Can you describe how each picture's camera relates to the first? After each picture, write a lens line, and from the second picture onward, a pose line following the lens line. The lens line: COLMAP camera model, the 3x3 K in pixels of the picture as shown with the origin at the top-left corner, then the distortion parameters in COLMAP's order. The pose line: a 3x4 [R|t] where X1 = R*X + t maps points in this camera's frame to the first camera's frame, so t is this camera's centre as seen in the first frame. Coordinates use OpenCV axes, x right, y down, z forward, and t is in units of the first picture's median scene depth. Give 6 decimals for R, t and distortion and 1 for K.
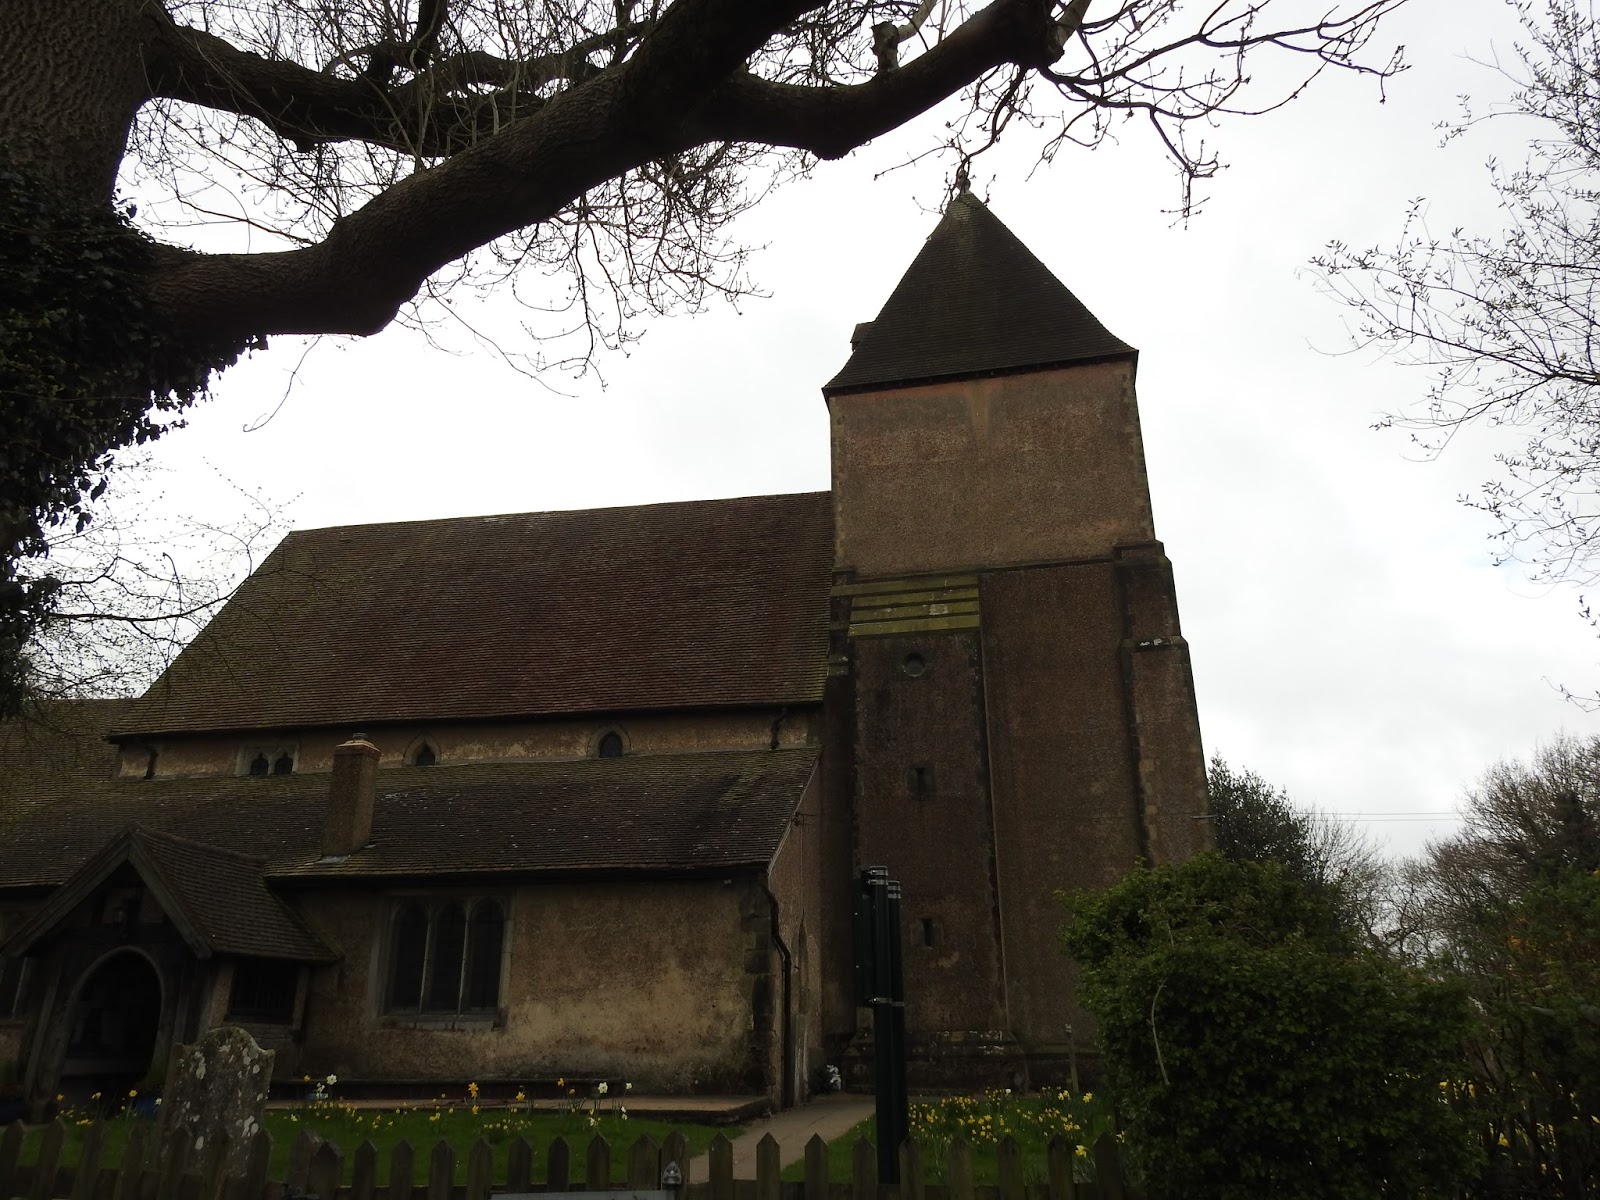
lens RADIAL K [[1165.4, 0, 798.5], [0, 1165.4, 622.2], [0, 0, 1]] dist [-0.013204, 0.003341]
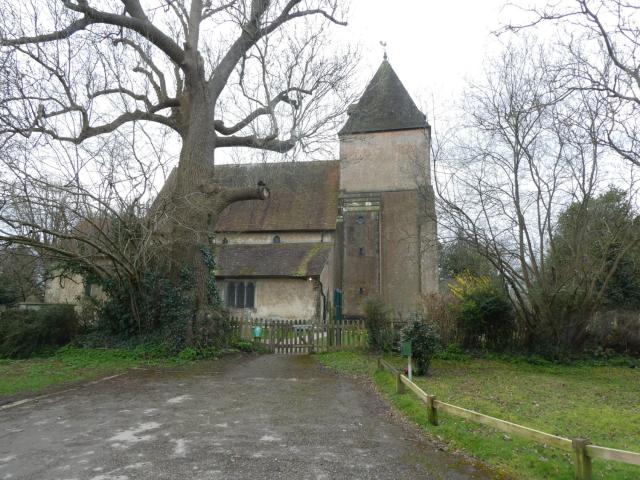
lens RADIAL K [[466.2, 0, 319.4], [0, 466.2, 248.9], [0, 0, 1]] dist [-0.013204, 0.003341]
pose [[0.999524, 0.015497, -0.026685, 0.013137], [-0.010369, 0.983139, 0.182566, -0.173273], [0.029064, -0.182202, 0.982831, -0.565921]]
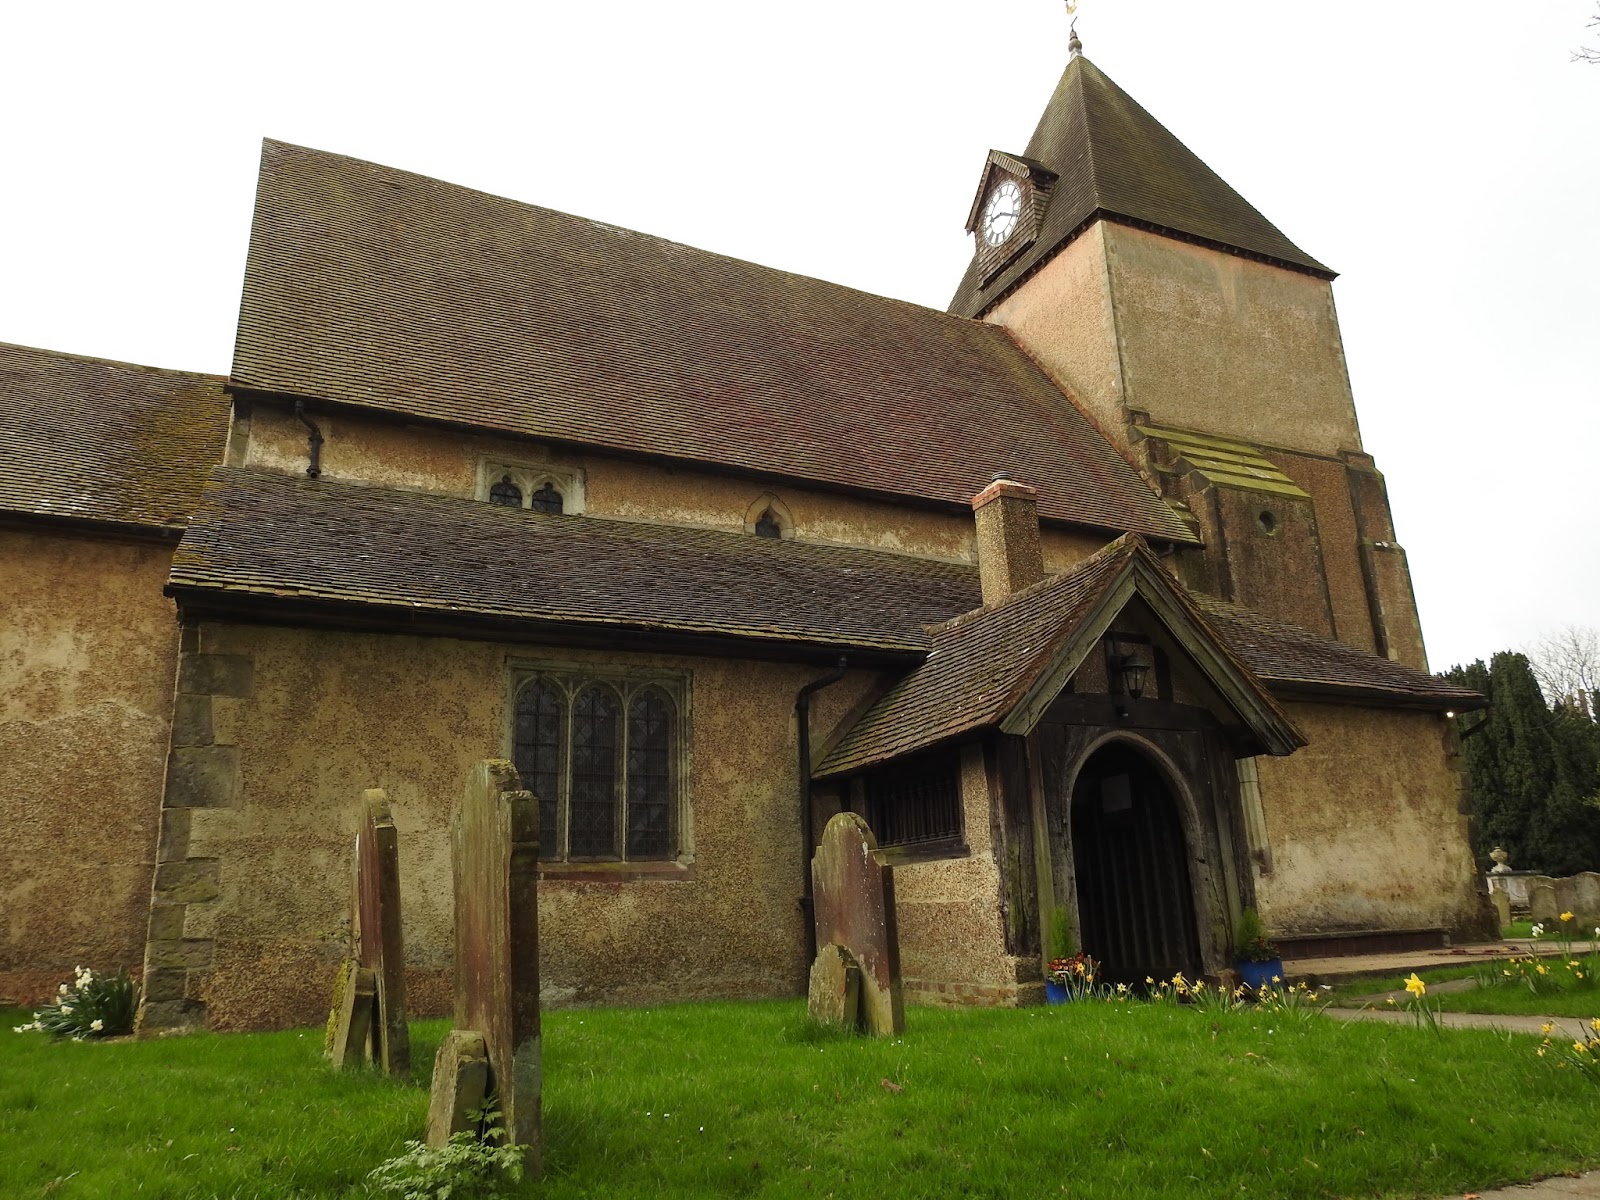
lens RADIAL K [[1163.8, 0, 808.1], [0, 1163.8, 619.4], [0, 0, 1]] dist [0.017620, -0.003125]
pose [[0.791874, 0.133762, 0.595855, -0.968906], [-0.170506, 0.985342, 0.005402, 0.219711], [-0.586398, -0.105875, 0.803074, 0.543690]]
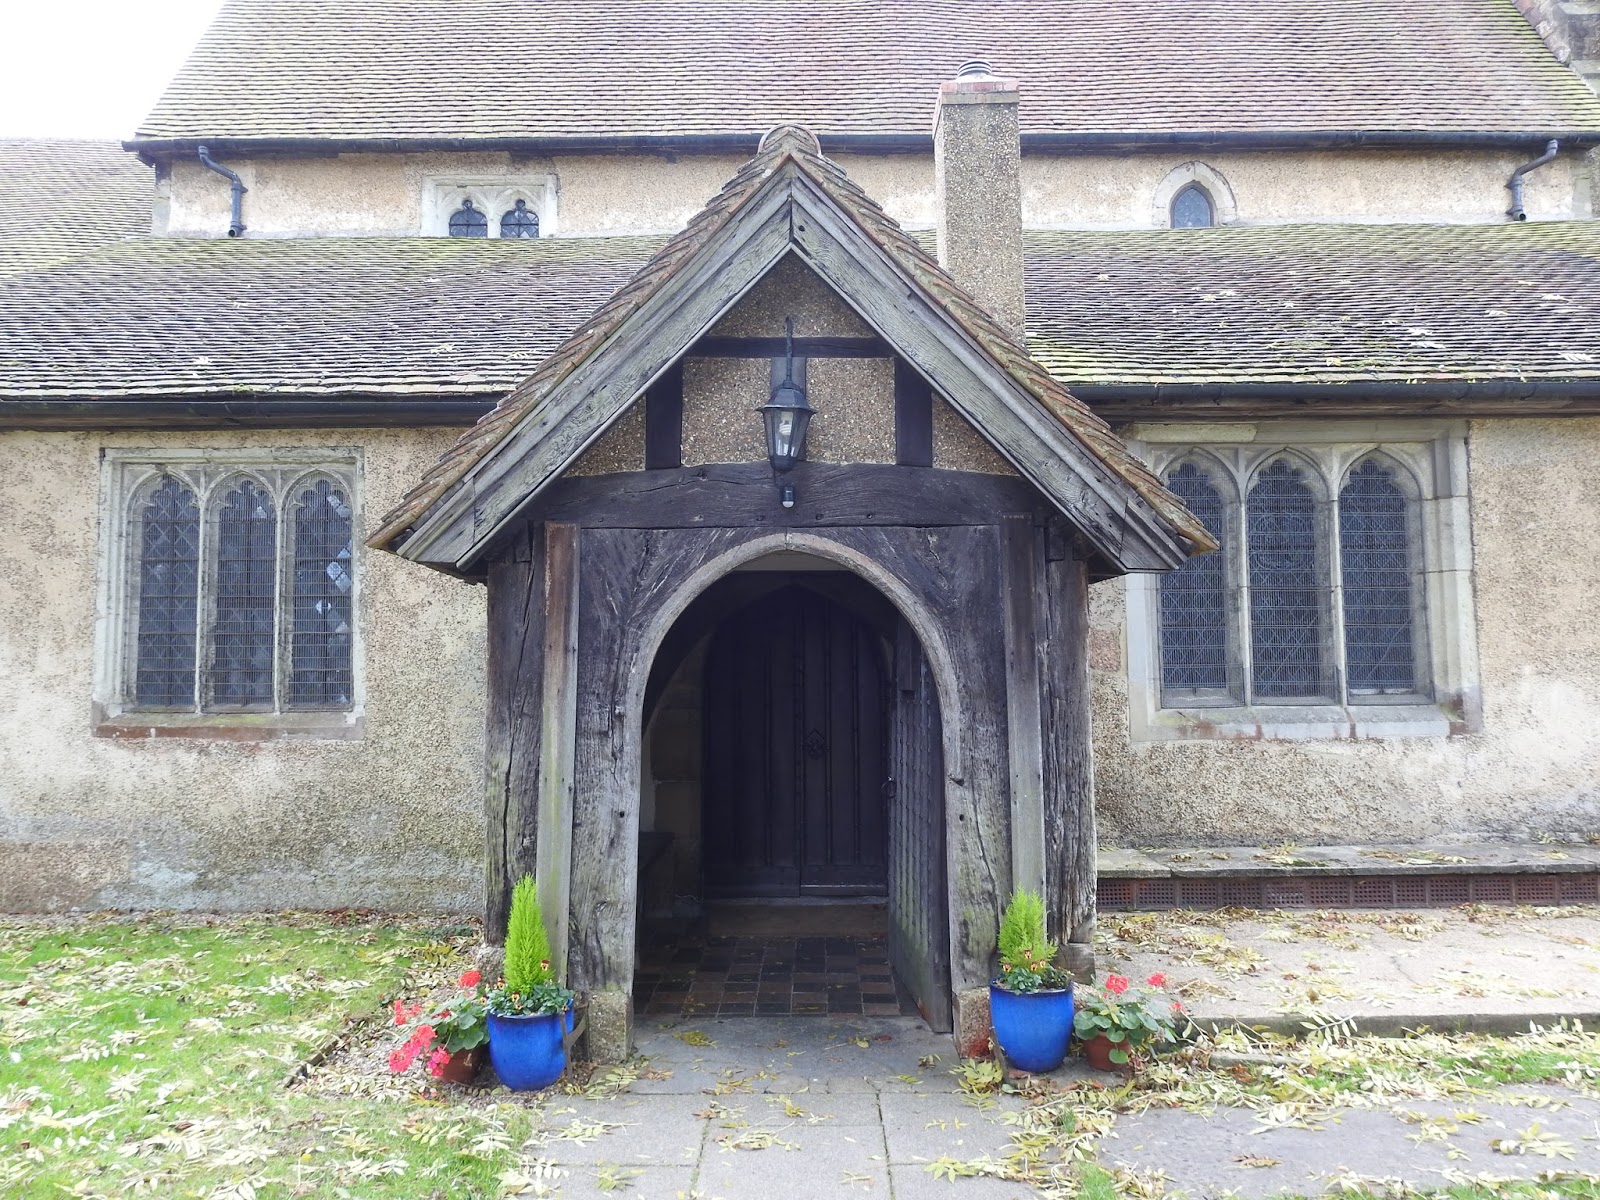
lens RADIAL K [[1154.4, 0, 800.0], [0, 1154.4, 600.0], [0, 0, 1]] dist [-0.002715, 0.003396]
pose [[0.984279, 0.007854, 0.176446, -0.564678], [-0.056799, 0.960018, 0.274114, 0.187401], [-0.167239, -0.279827, 0.945372, 0.620557]]
